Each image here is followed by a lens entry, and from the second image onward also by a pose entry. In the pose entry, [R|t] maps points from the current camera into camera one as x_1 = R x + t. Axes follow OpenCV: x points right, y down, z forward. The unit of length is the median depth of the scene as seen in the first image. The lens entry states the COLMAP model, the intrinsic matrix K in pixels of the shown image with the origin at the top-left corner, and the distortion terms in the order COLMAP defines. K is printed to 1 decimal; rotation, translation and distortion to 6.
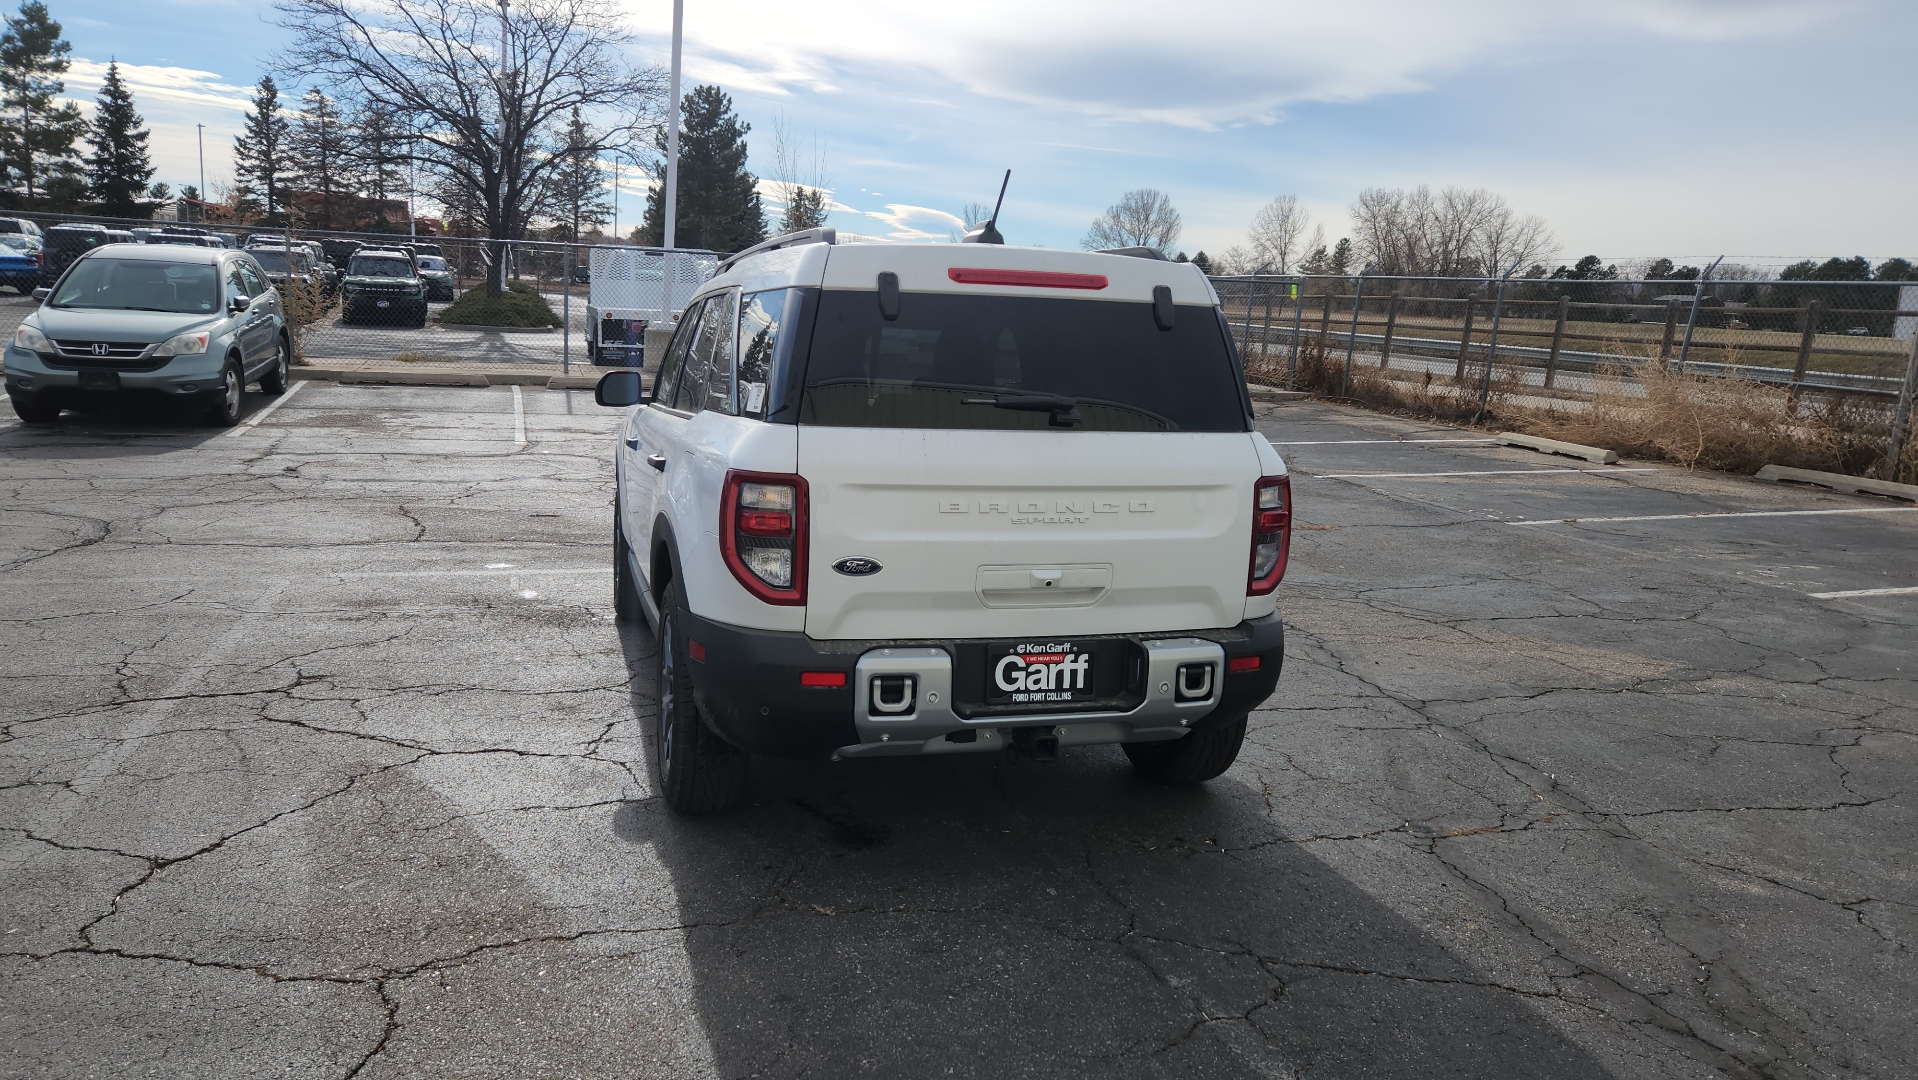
lens RADIAL K [[1281.3, 0, 920.7], [0, 1281.3, 532.1], [0, 0, 1]] dist [0.079673, -0.068193]
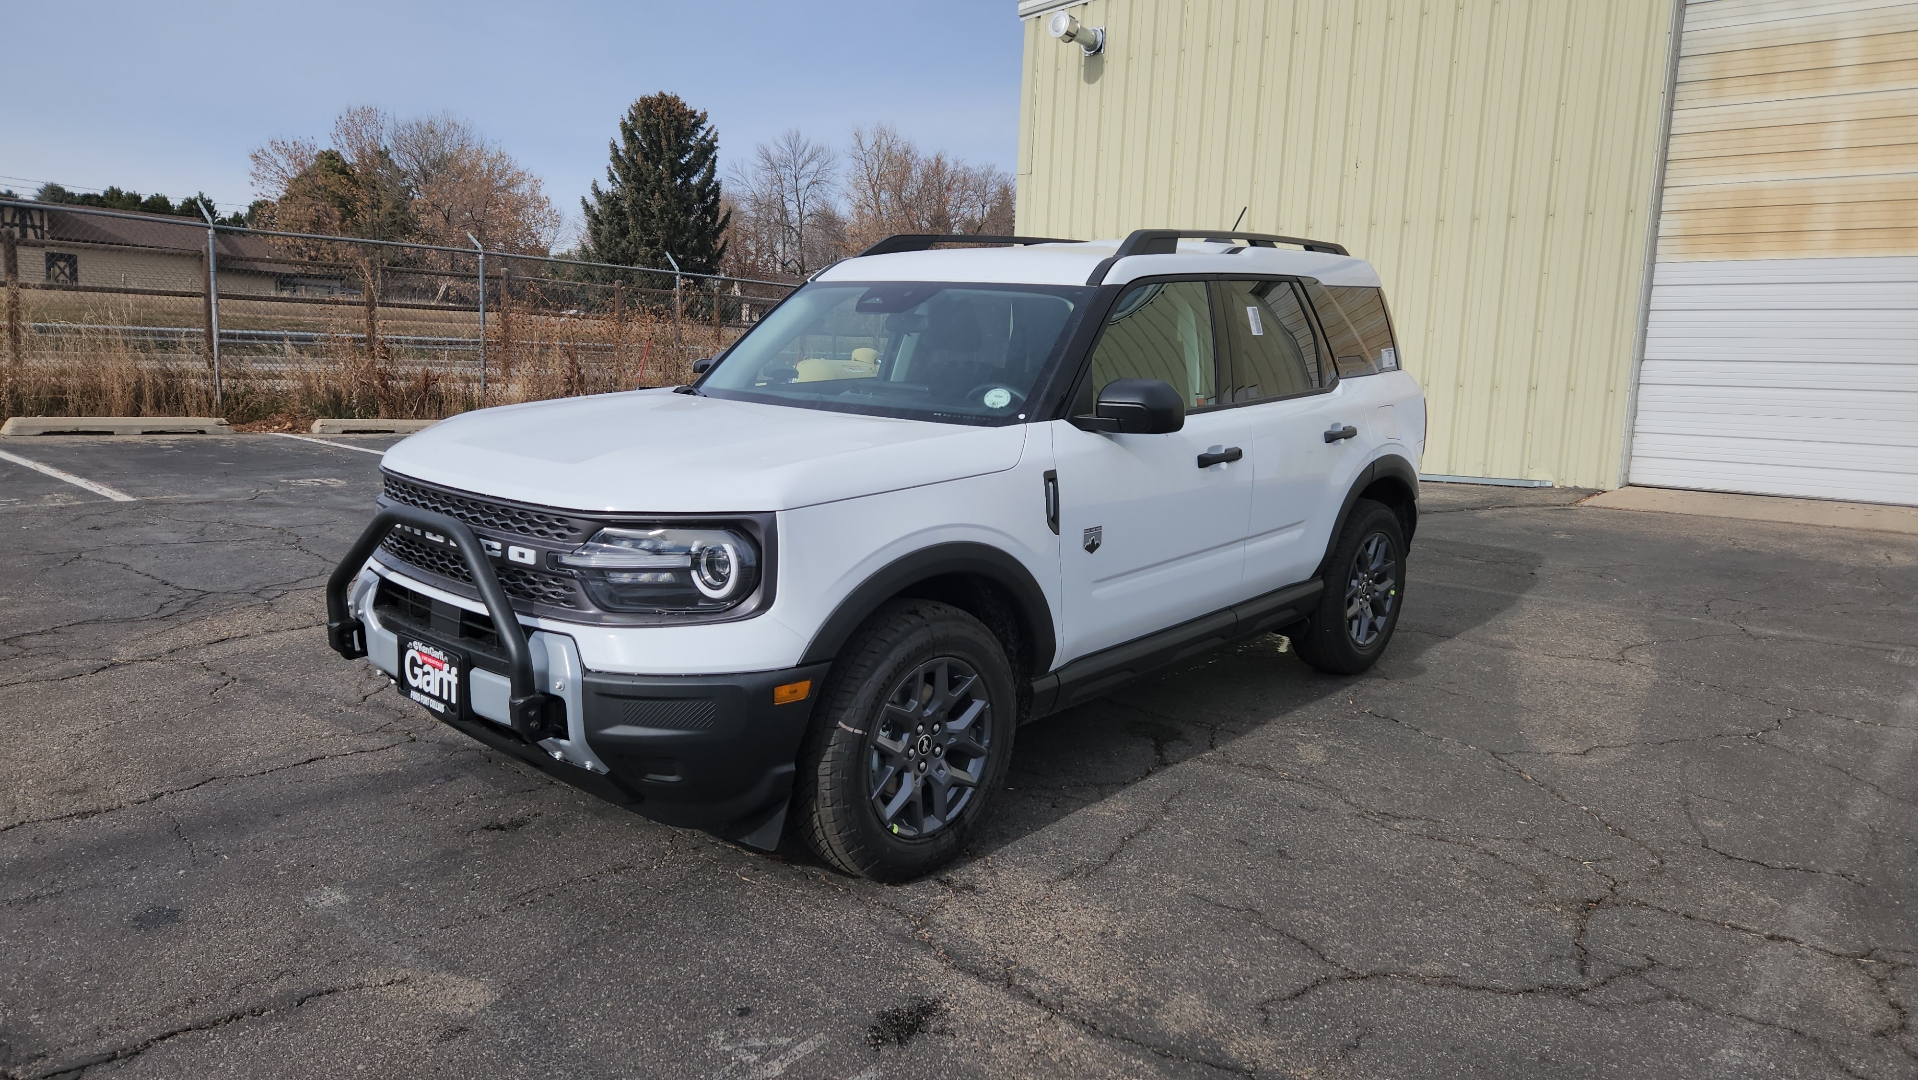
lens RADIAL K [[1276.7, 0, 936.3], [0, 1276.7, 527.6], [0, 0, 1]] dist [0.077400, -0.066149]
pose [[-0.528799, -0.197861, 0.825362, -0.415089], [0.080177, 0.956454, 0.280655, -0.138320], [-0.844952, 0.214585, -0.489908, 0.801547]]
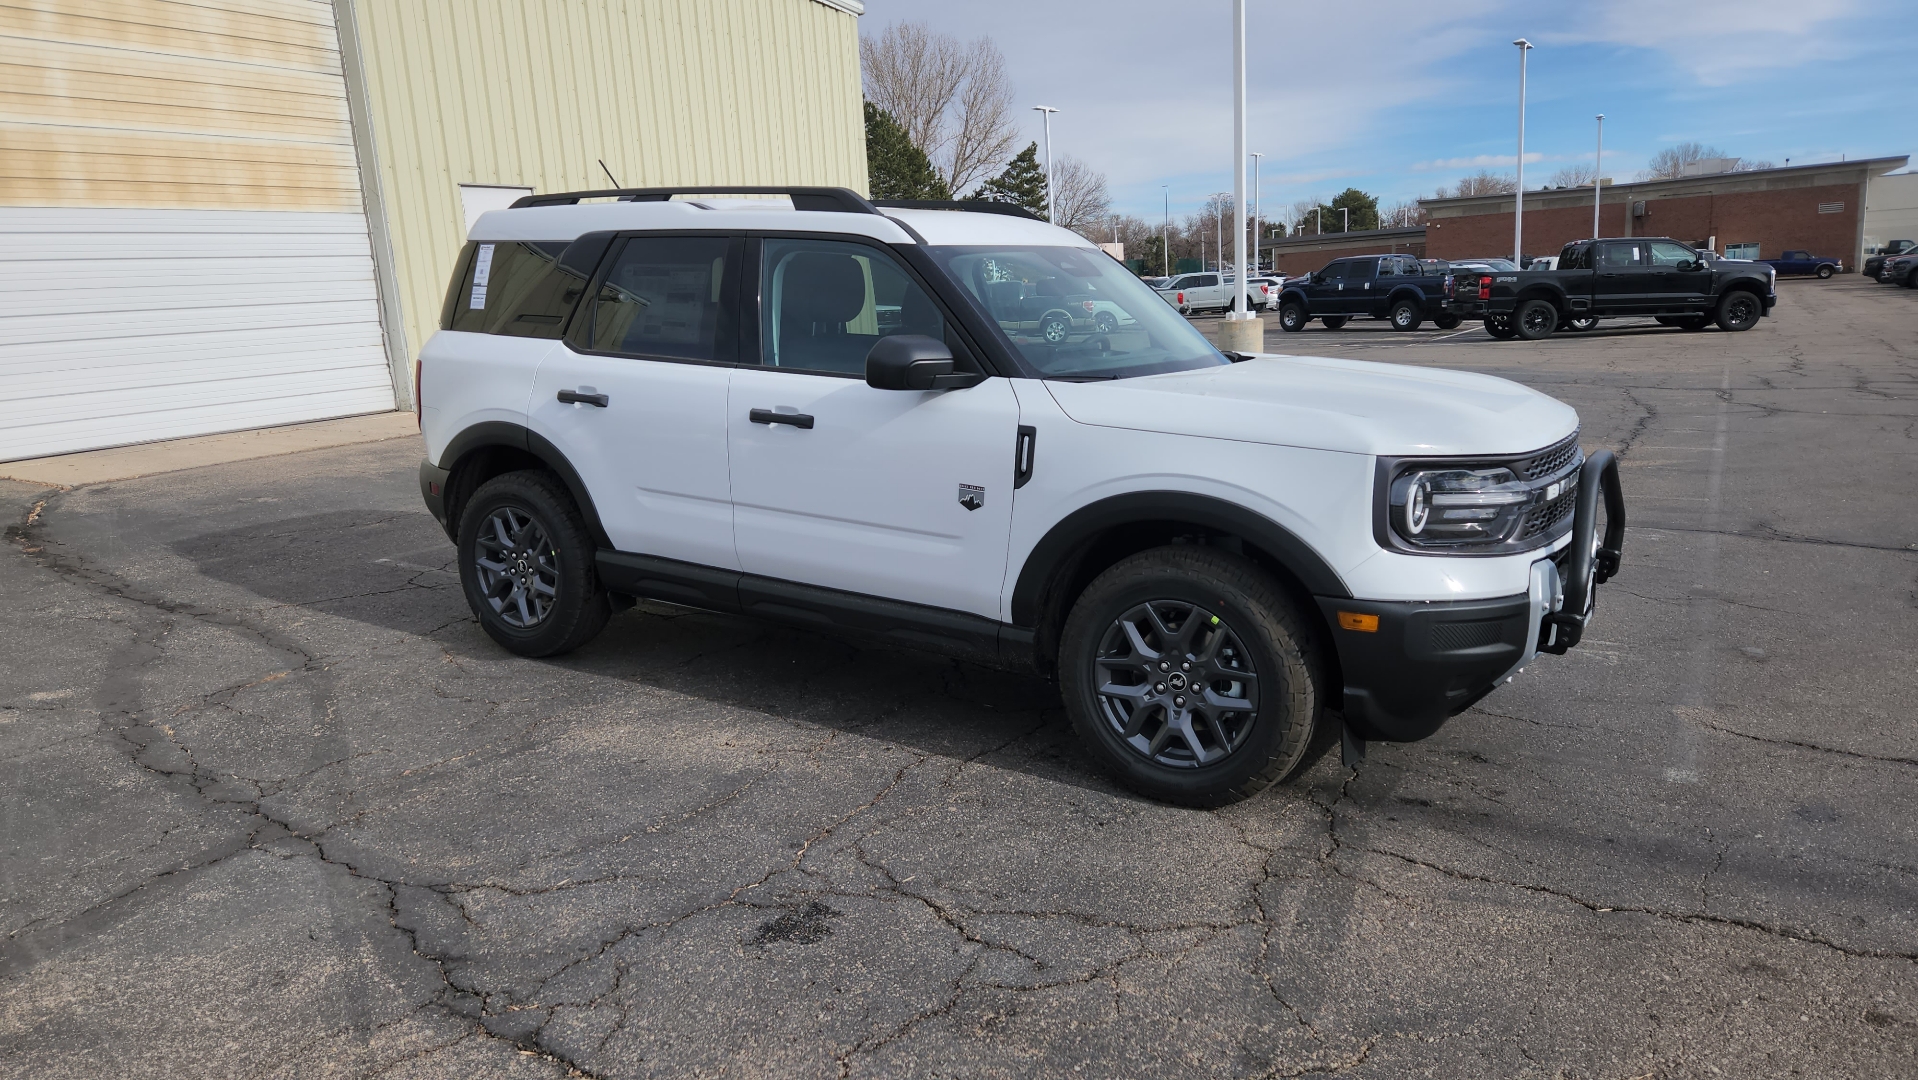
lens RADIAL K [[1277.5, 0, 915.5], [0, 1277.5, 538.5], [0, 0, 1]] dist [0.080836, -0.064919]
pose [[-0.756636, 0.098929, -0.646308, 0.299595], [-0.119513, 0.950907, 0.285469, -0.122215], [0.642820, 0.293239, -0.707668, 0.894777]]
